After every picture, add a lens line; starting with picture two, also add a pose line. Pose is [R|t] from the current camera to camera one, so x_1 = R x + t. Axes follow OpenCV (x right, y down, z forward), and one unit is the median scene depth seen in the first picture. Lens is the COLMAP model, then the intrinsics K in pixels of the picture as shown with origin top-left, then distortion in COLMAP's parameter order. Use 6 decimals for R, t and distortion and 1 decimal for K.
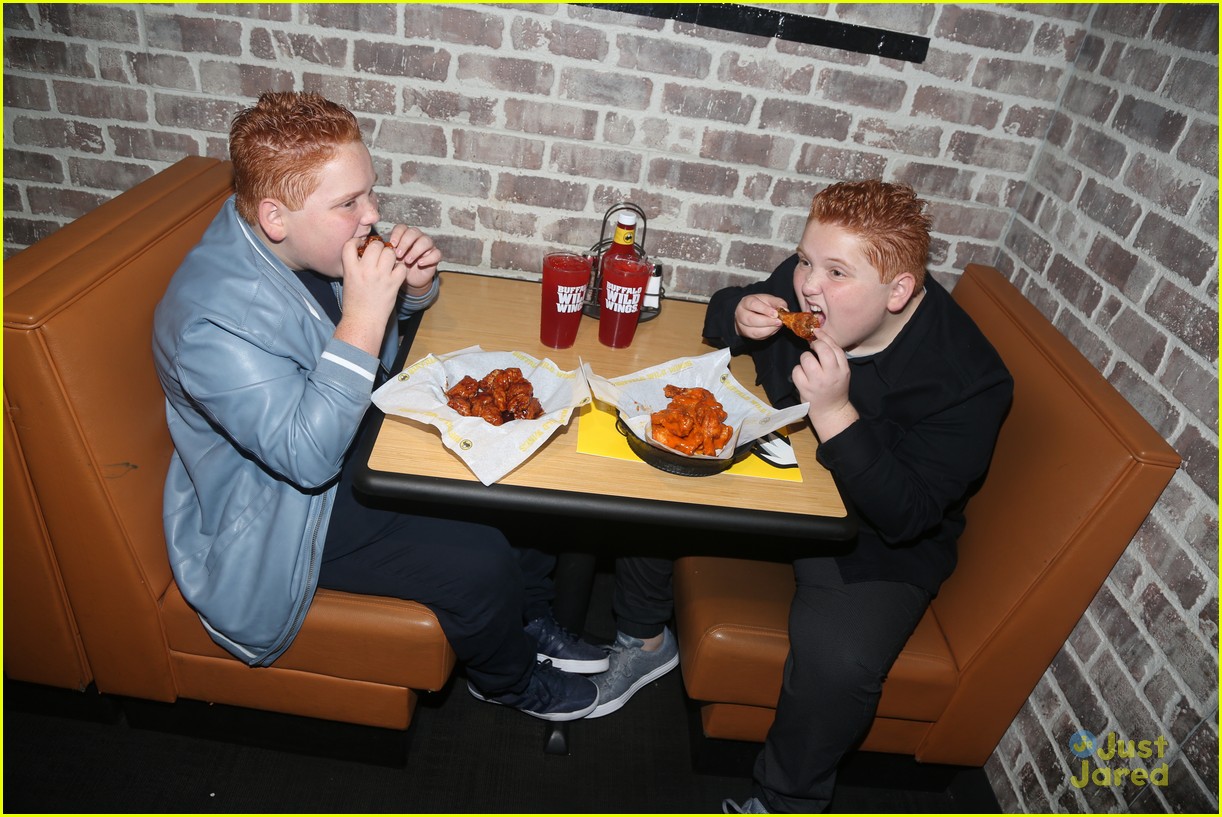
lens RADIAL K [[812.3, 0, 612.9], [0, 812.3, 411.7], [0, 0, 1]] dist [-0.116508, 0.057160]
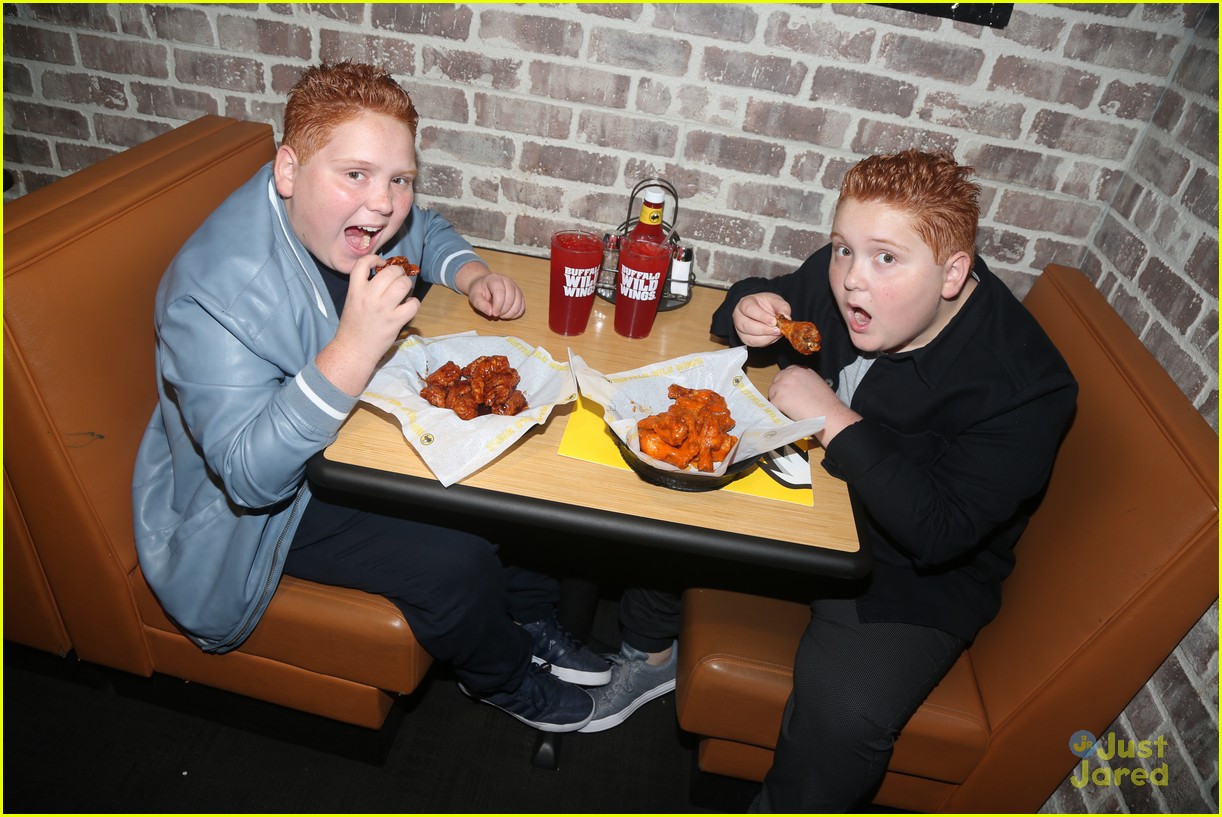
lens RADIAL K [[812.3, 0, 606.8], [0, 812.3, 412.2], [0, 0, 1]] dist [-0.116508, 0.057160]
pose [[0.991474, 0.065709, -0.112526, 0.084253], [-0.062712, 0.997581, 0.029978, -0.021039], [0.114224, -0.022666, 0.993196, 0.091296]]
